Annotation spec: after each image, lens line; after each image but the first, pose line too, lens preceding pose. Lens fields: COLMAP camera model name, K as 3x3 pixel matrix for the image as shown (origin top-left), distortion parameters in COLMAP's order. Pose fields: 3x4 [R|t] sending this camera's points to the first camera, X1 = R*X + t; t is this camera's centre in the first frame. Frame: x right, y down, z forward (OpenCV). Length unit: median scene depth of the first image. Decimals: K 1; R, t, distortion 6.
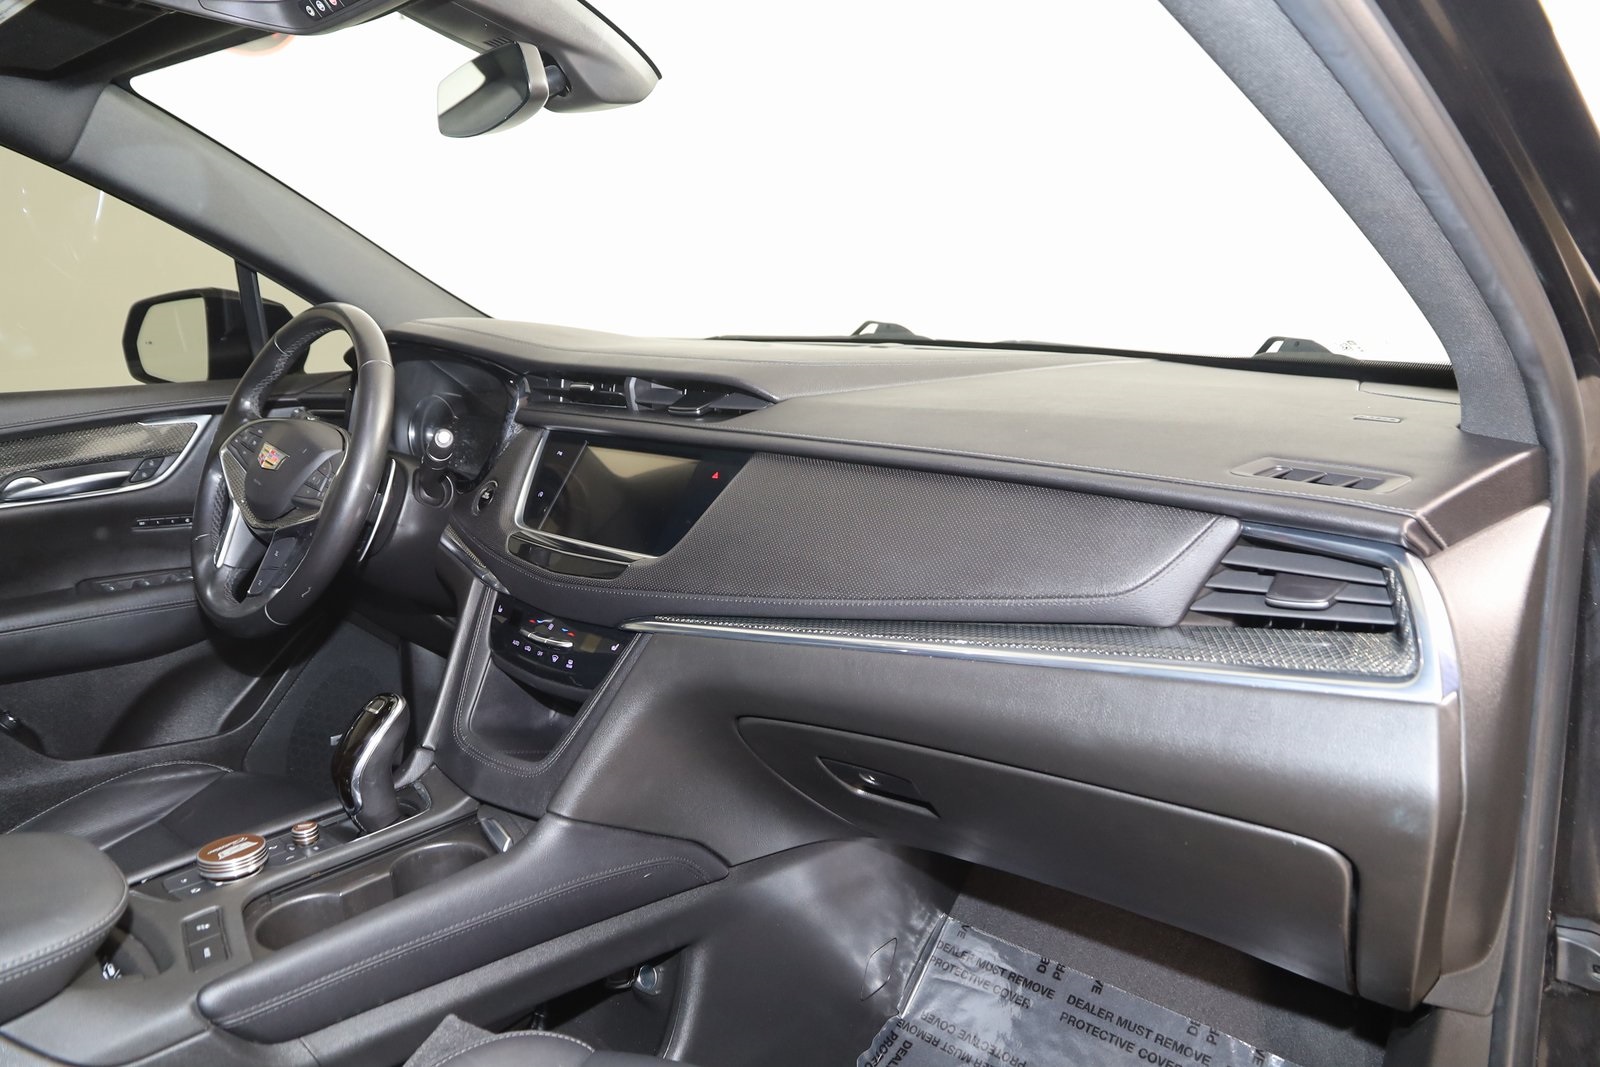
lens RADIAL K [[1088.2, 0, 808.9], [0, 1088.2, 512.1], [0, 0, 1]] dist [-0.120985, 0.080093]
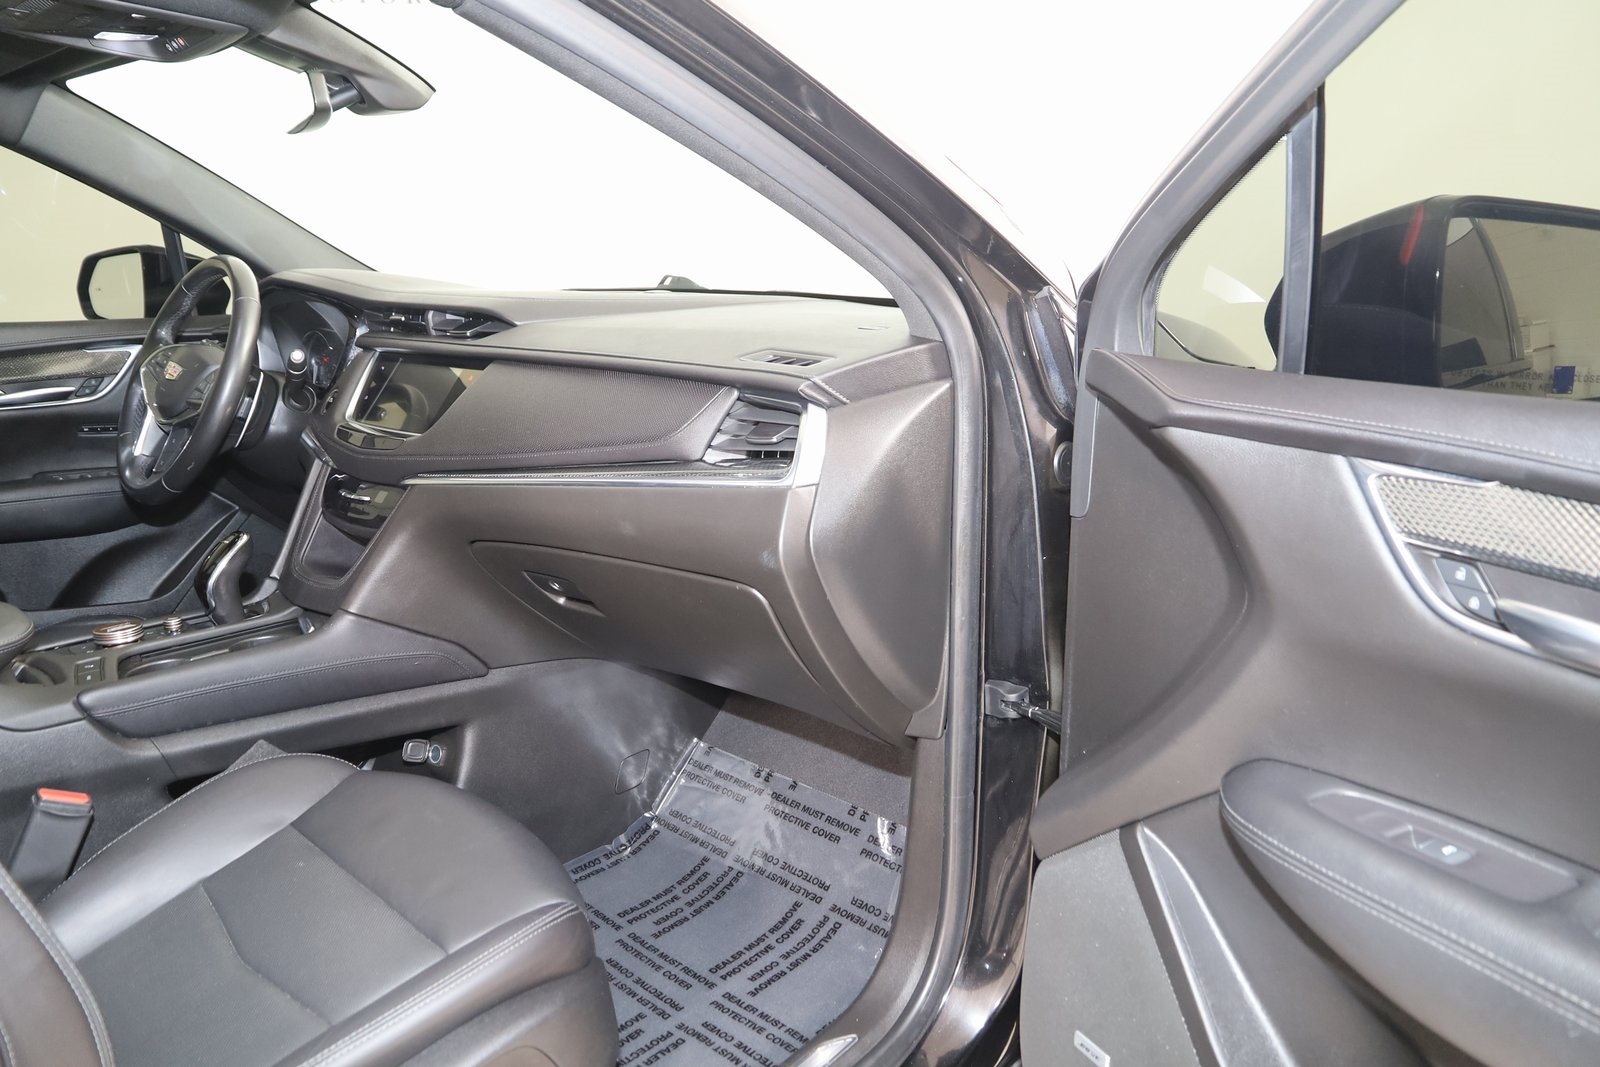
lens RADIAL K [[1088.2, 0, 808.9], [0, 1088.2, 512.1], [0, 0, 1]] dist [-0.120985, 0.080093]
pose [[0.999909, 0.012604, -0.004882, 0.295305], [-0.012489, 0.999660, 0.022910, 0.084383], [0.005169, -0.022847, 0.999726, -0.314310]]
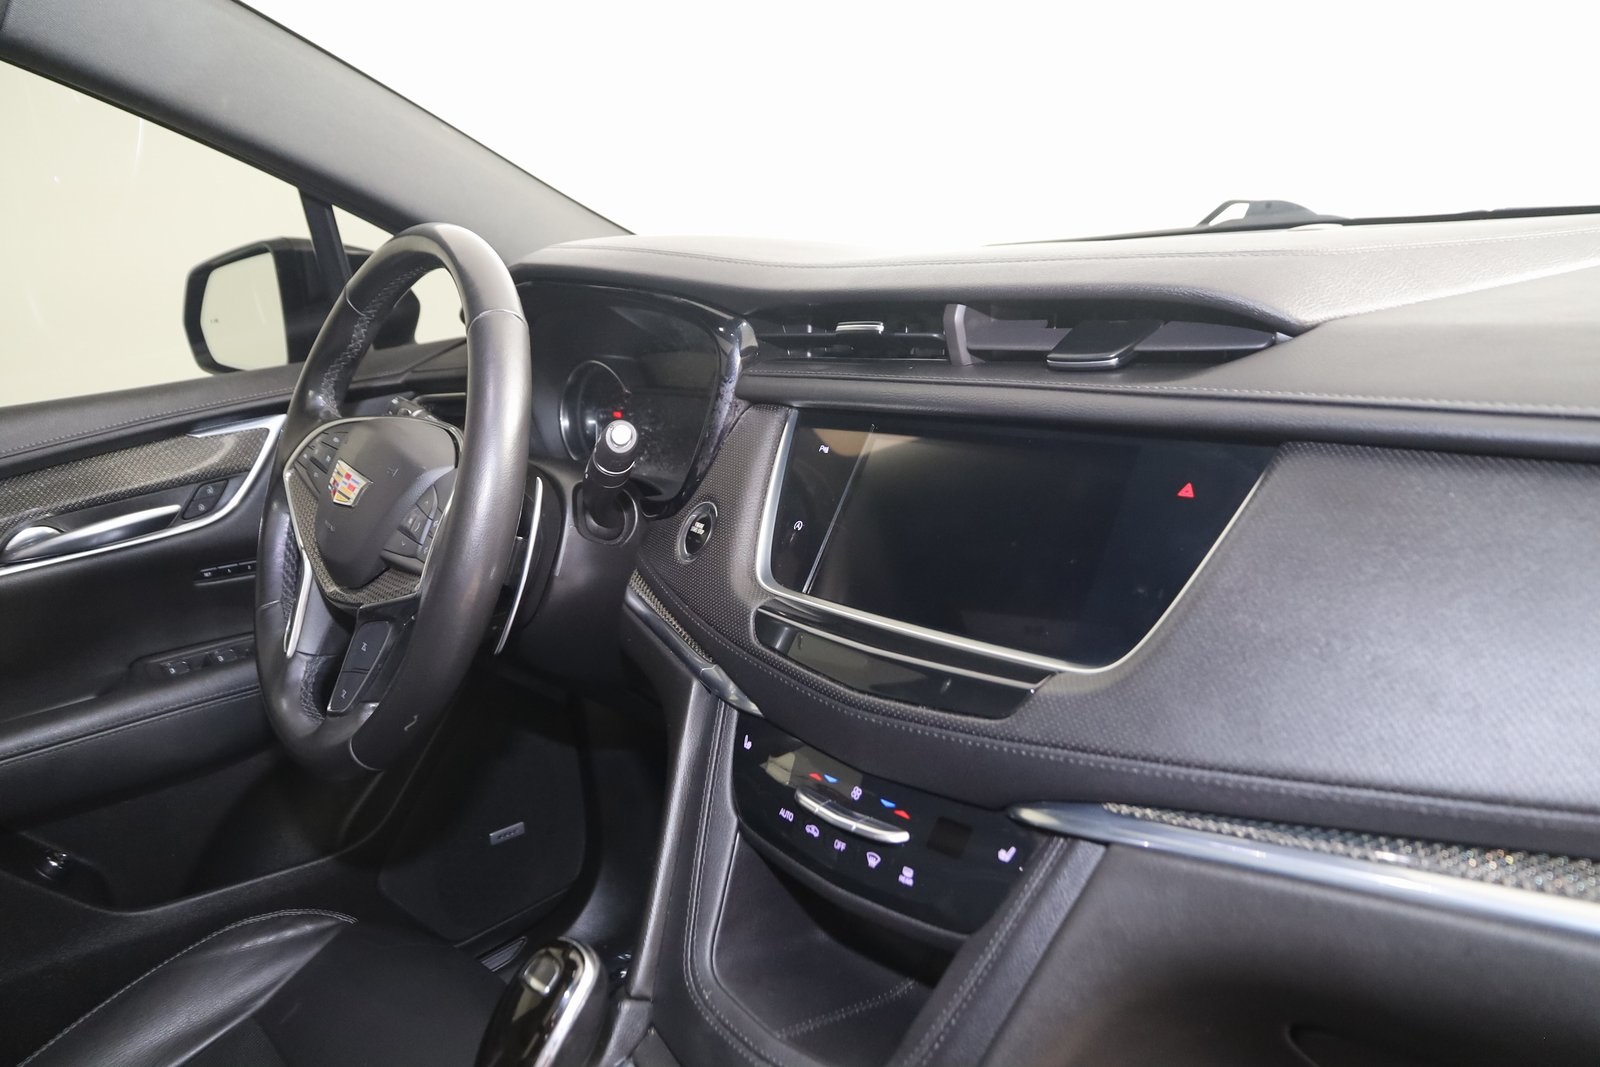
lens RADIAL K [[1088.2, 0, 808.9], [0, 1088.2, 512.1], [0, 0, 1]] dist [-0.120985, 0.080093]
pose [[0.988725, -0.057994, -0.138054, -0.154939], [0.065596, 0.996534, 0.051164, -0.049342], [0.134608, -0.059643, 0.989102, 0.415795]]
